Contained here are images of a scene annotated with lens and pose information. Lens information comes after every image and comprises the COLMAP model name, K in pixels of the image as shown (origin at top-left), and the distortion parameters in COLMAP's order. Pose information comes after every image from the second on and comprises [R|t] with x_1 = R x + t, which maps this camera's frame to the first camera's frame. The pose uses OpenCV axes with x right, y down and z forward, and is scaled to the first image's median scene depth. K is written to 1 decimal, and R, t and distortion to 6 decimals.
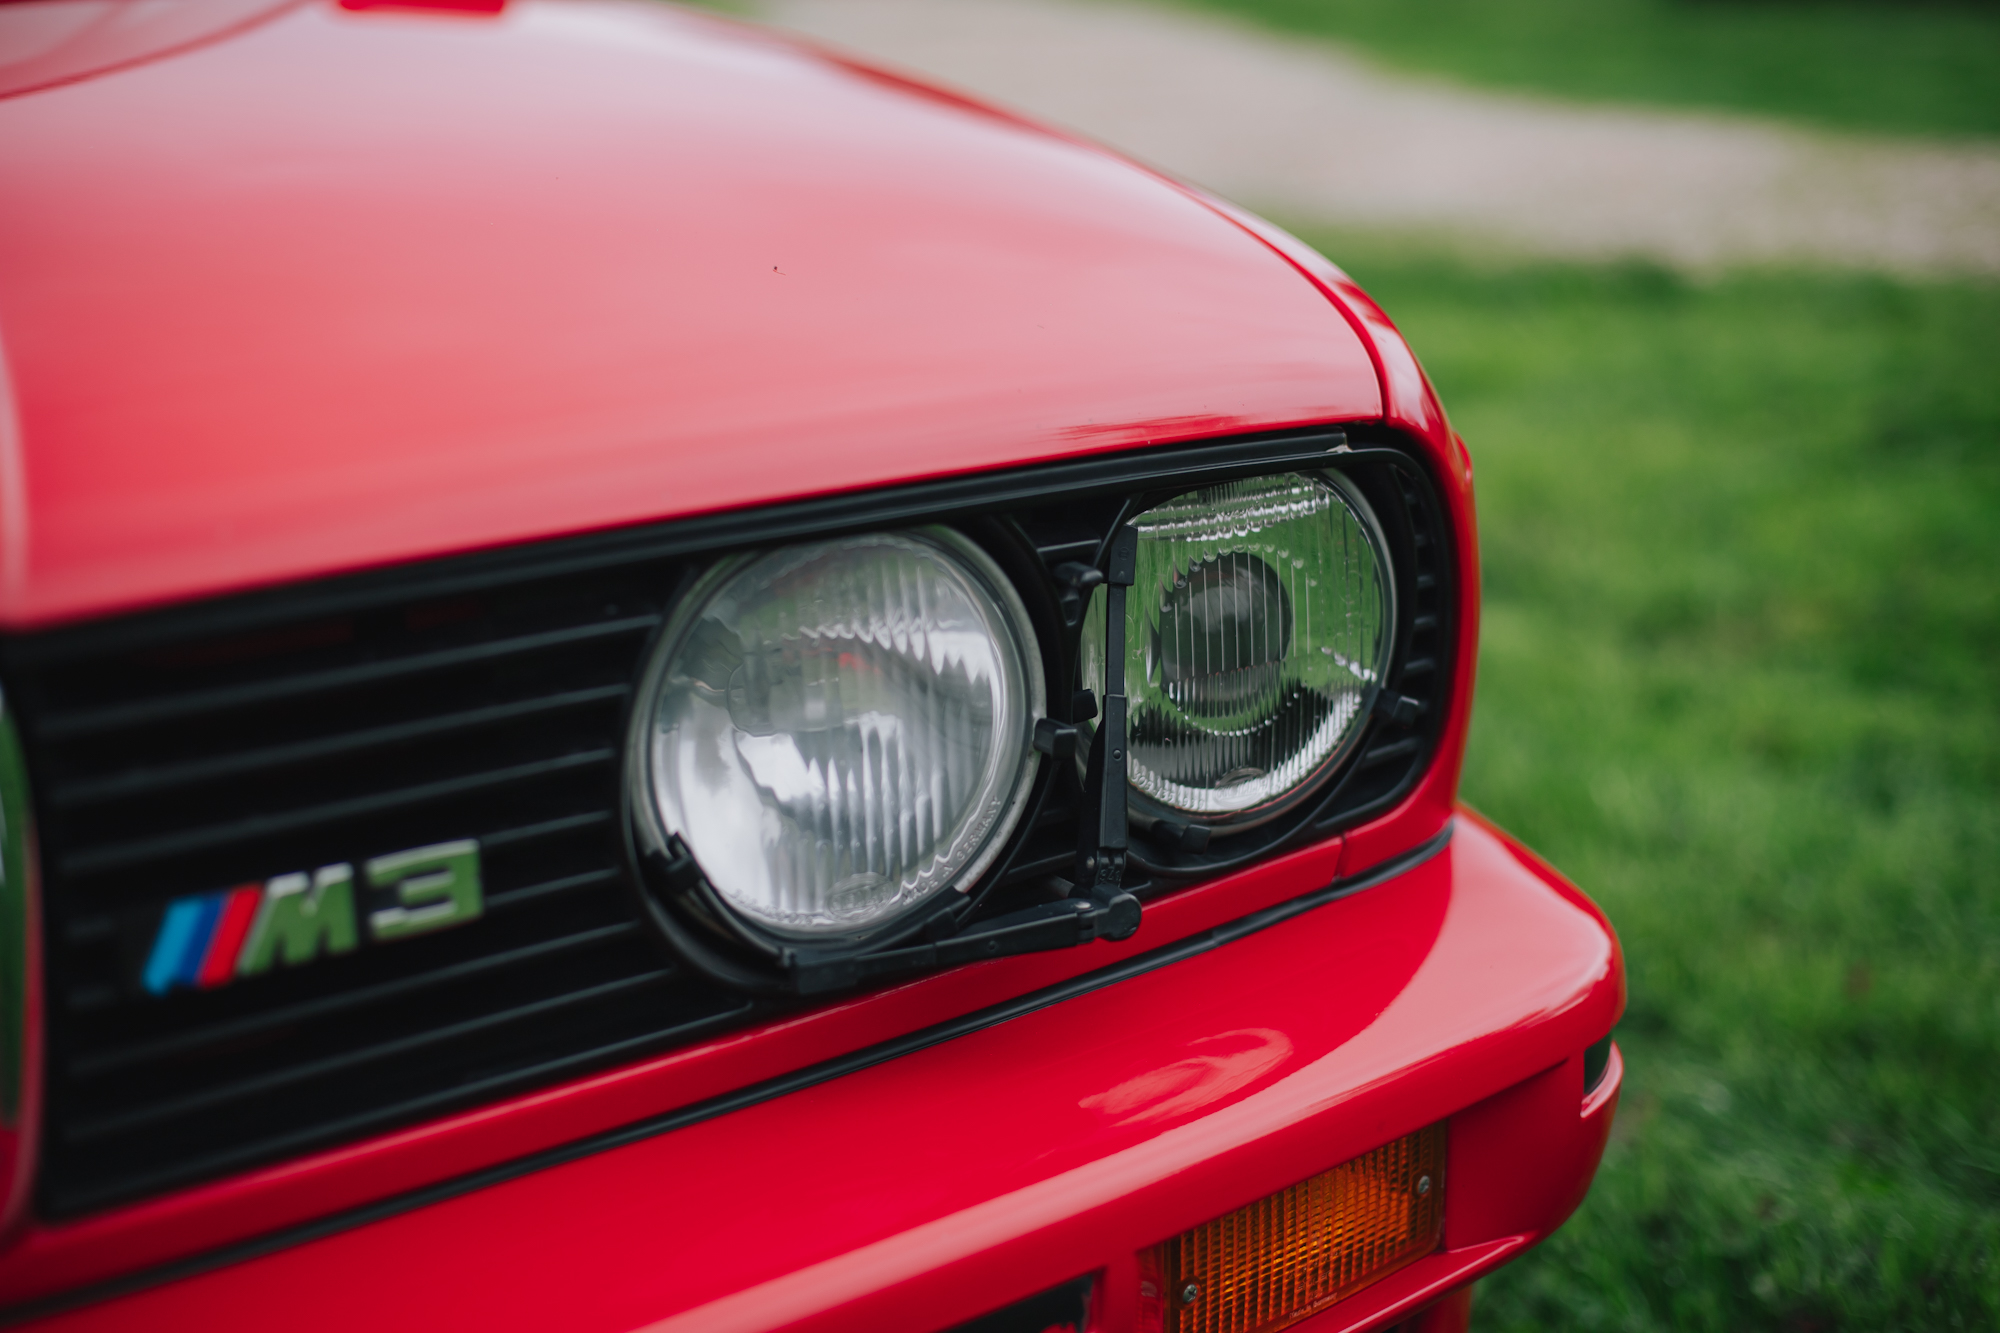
lens RADIAL K [[3057.4, 0, 1003.2], [0, 3057.4, 709.6], [0, 0, 1]] dist [-0.145323, -0.032464]
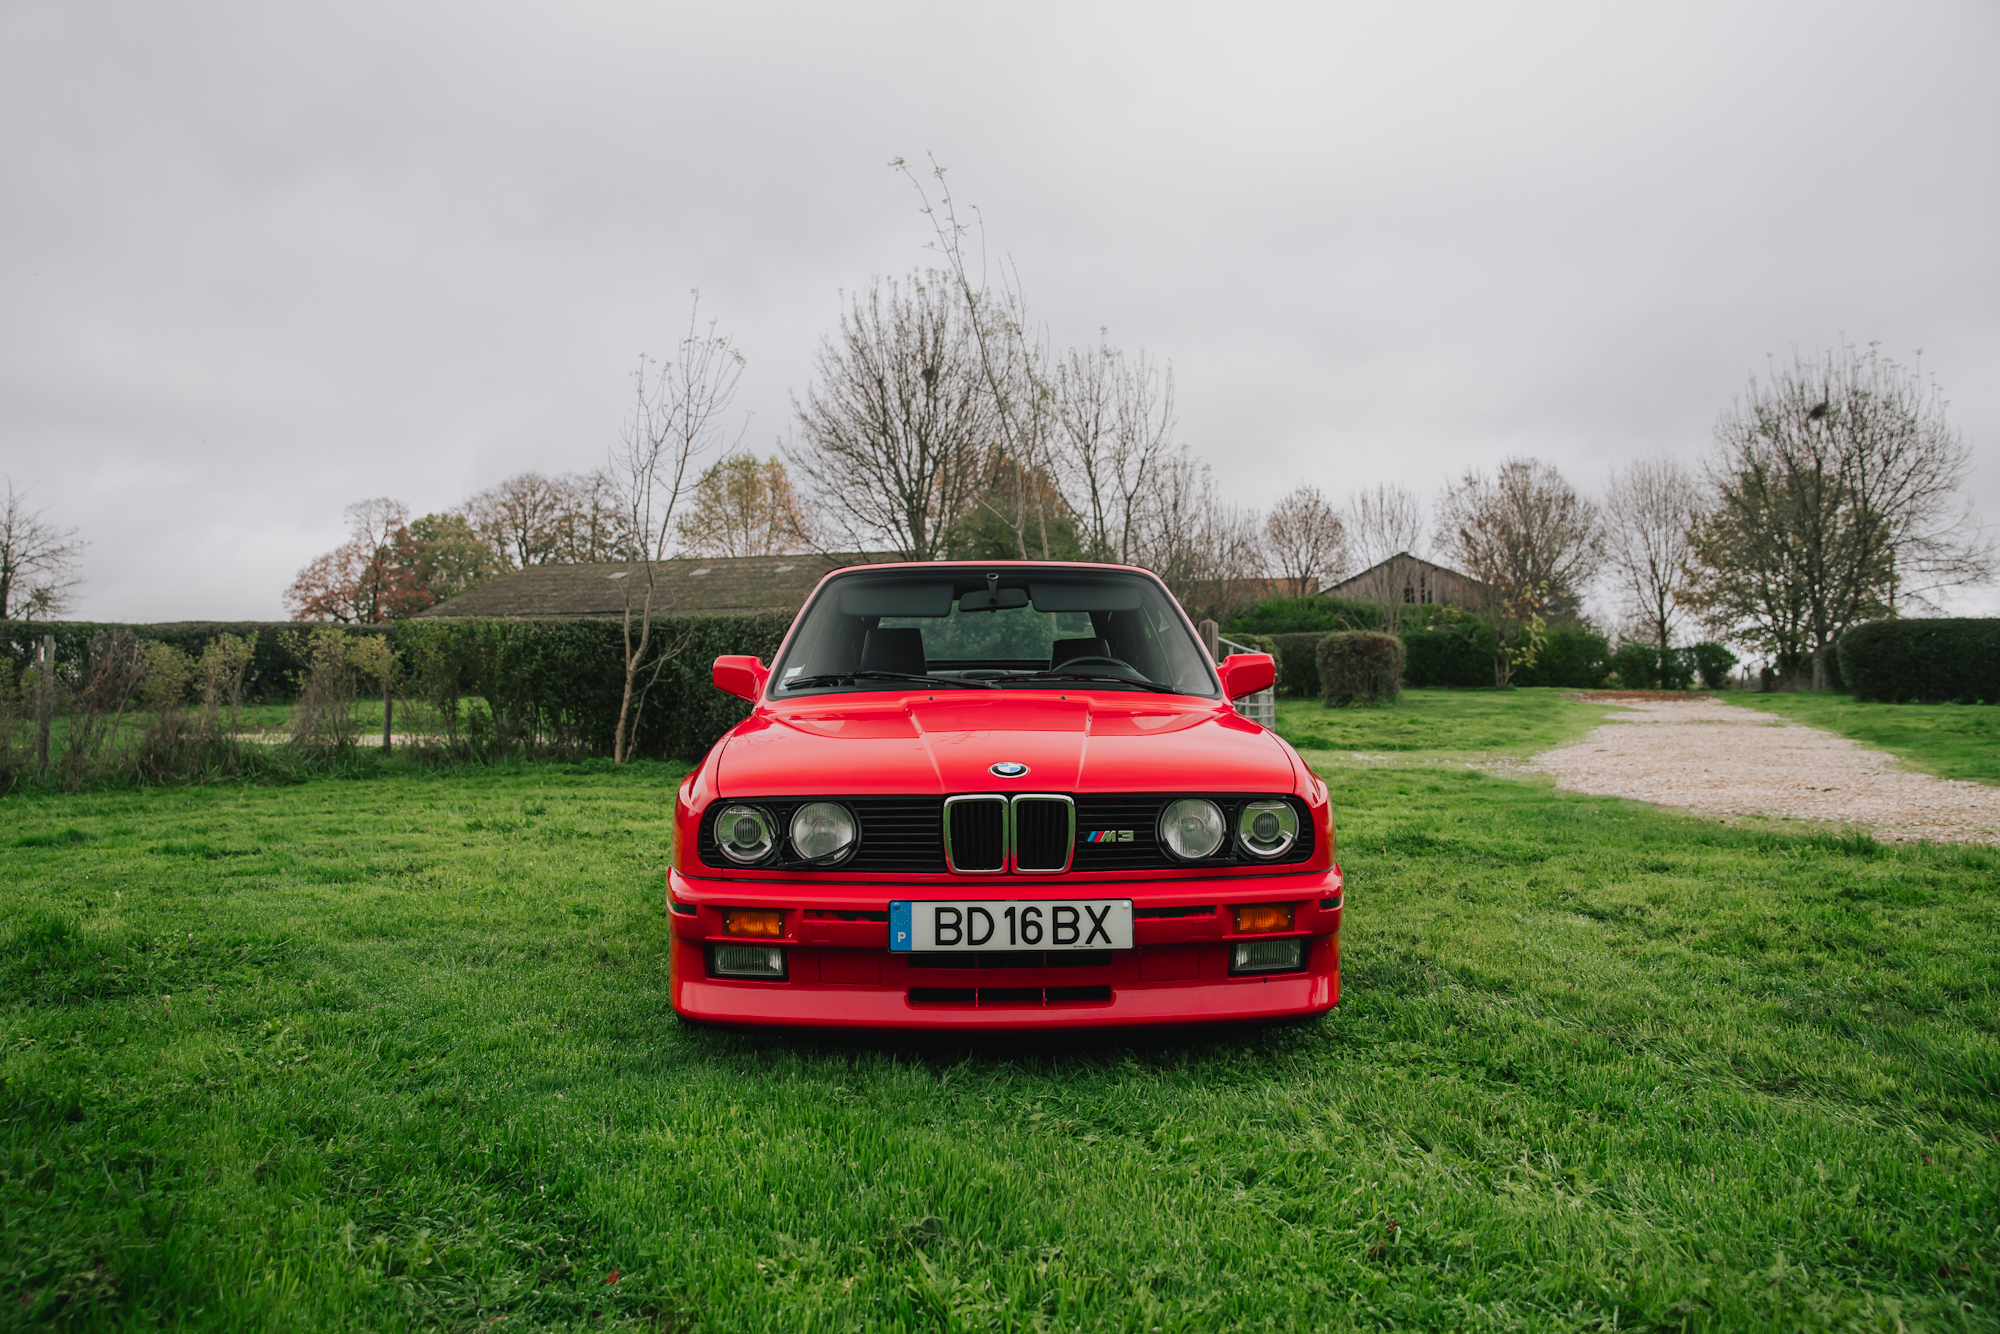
lens RADIAL K [[1766.7, 0, 1000.0], [0, 1766.7, 667.0], [0, 0, 1]] dist [-0.009372, -0.002347]
pose [[0.884381, 0.031548, -0.465699, 1.379047], [-0.142165, 0.968516, -0.204367, 0.519627], [0.444589, 0.246944, 0.861022, -2.675595]]
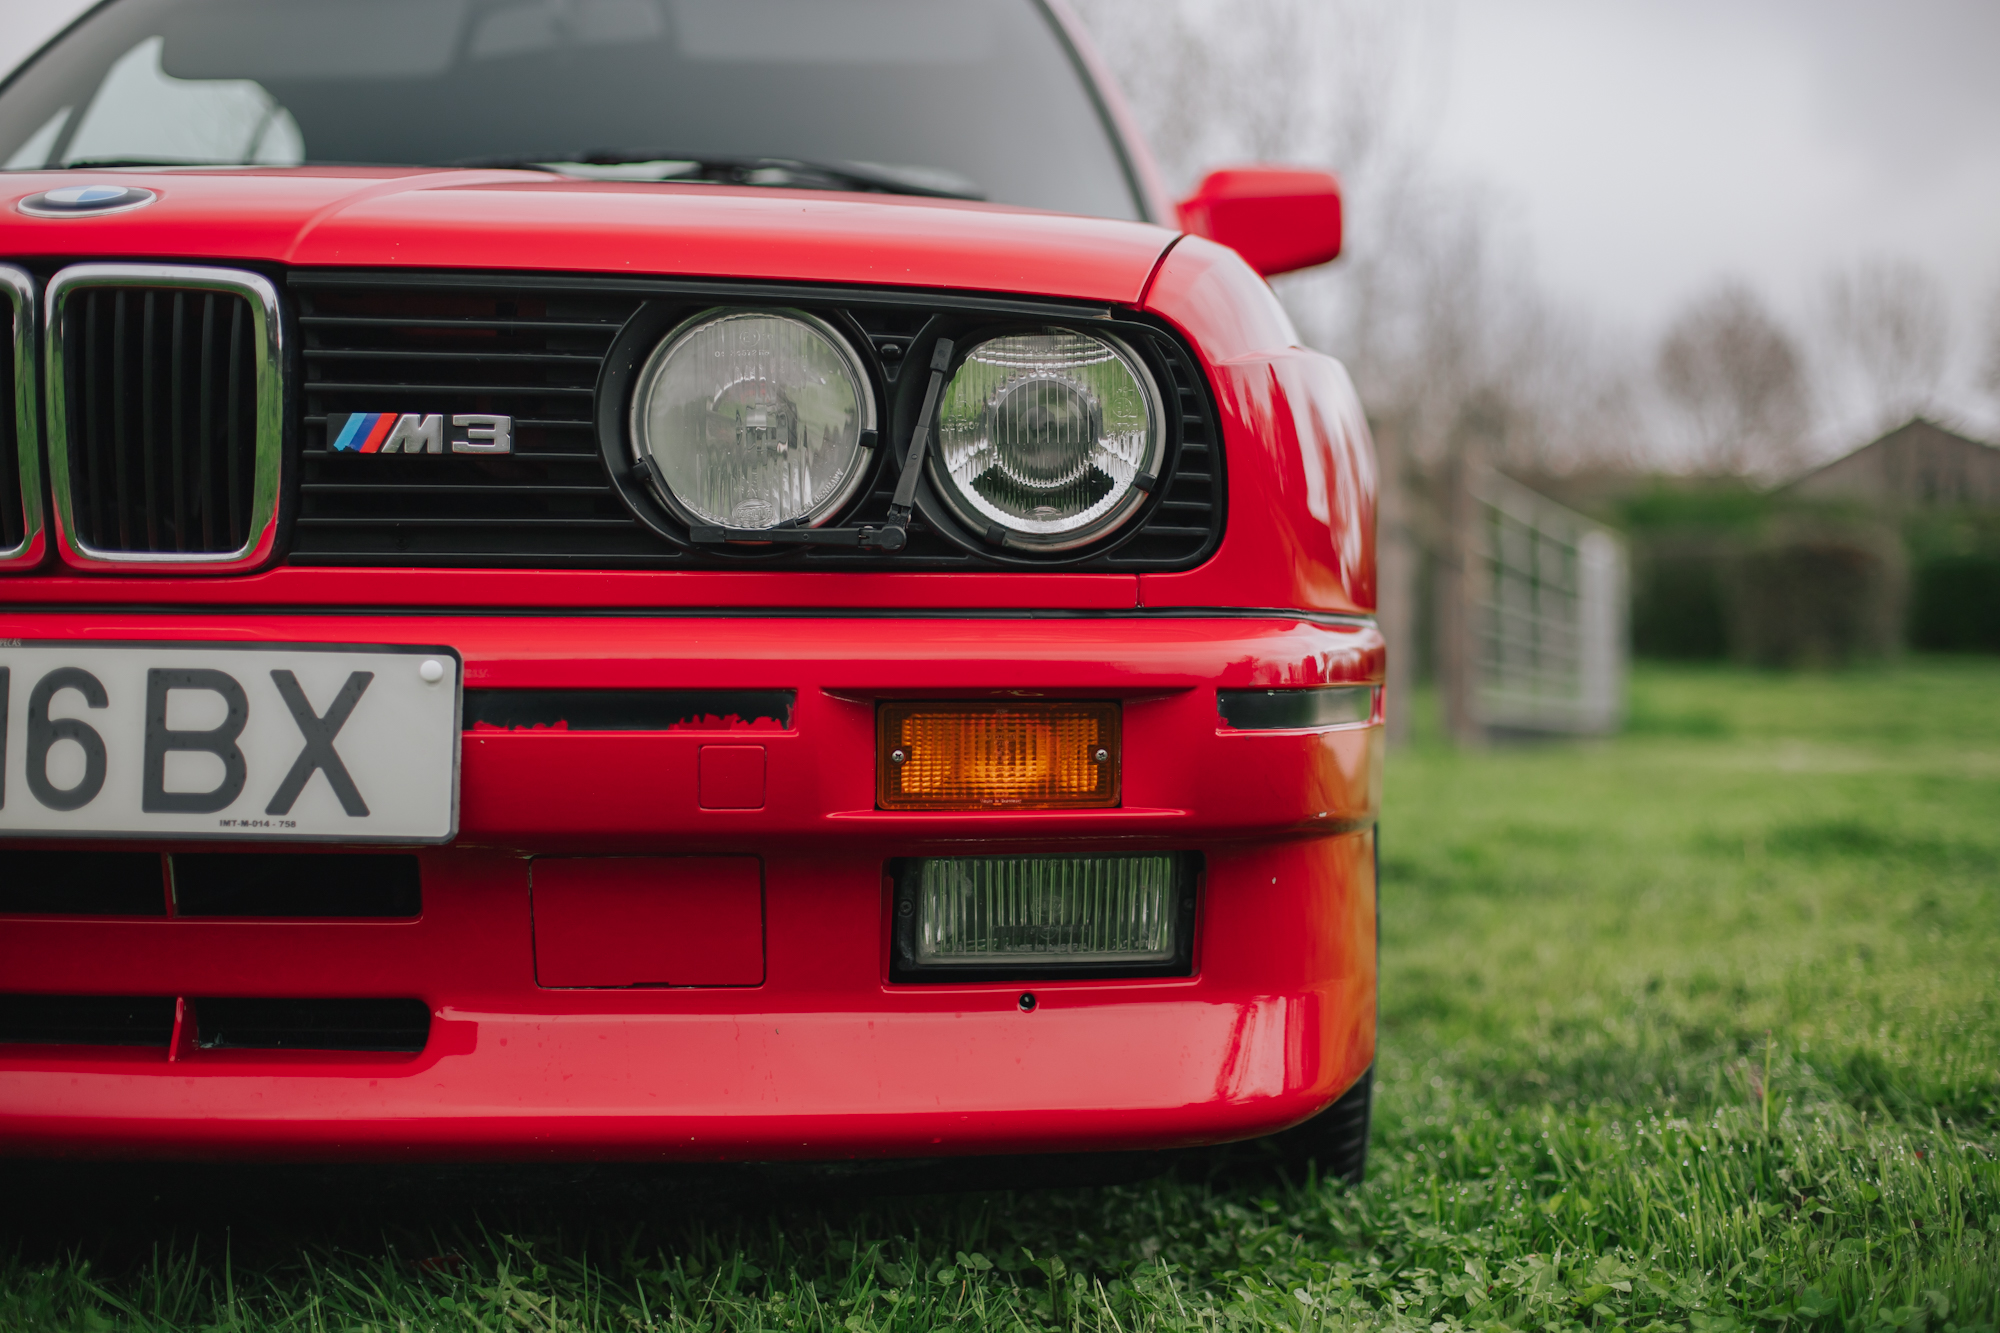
lens RADIAL K [[3057.4, 0, 1003.2], [0, 3057.4, 709.6], [0, 0, 1]] dist [-0.145323, -0.032464]
pose [[0.841698, 0.041791, -0.538329, 1.052225], [-0.172742, 0.965443, -0.195142, 0.497669], [0.511571, 0.257242, 0.819830, -0.396510]]
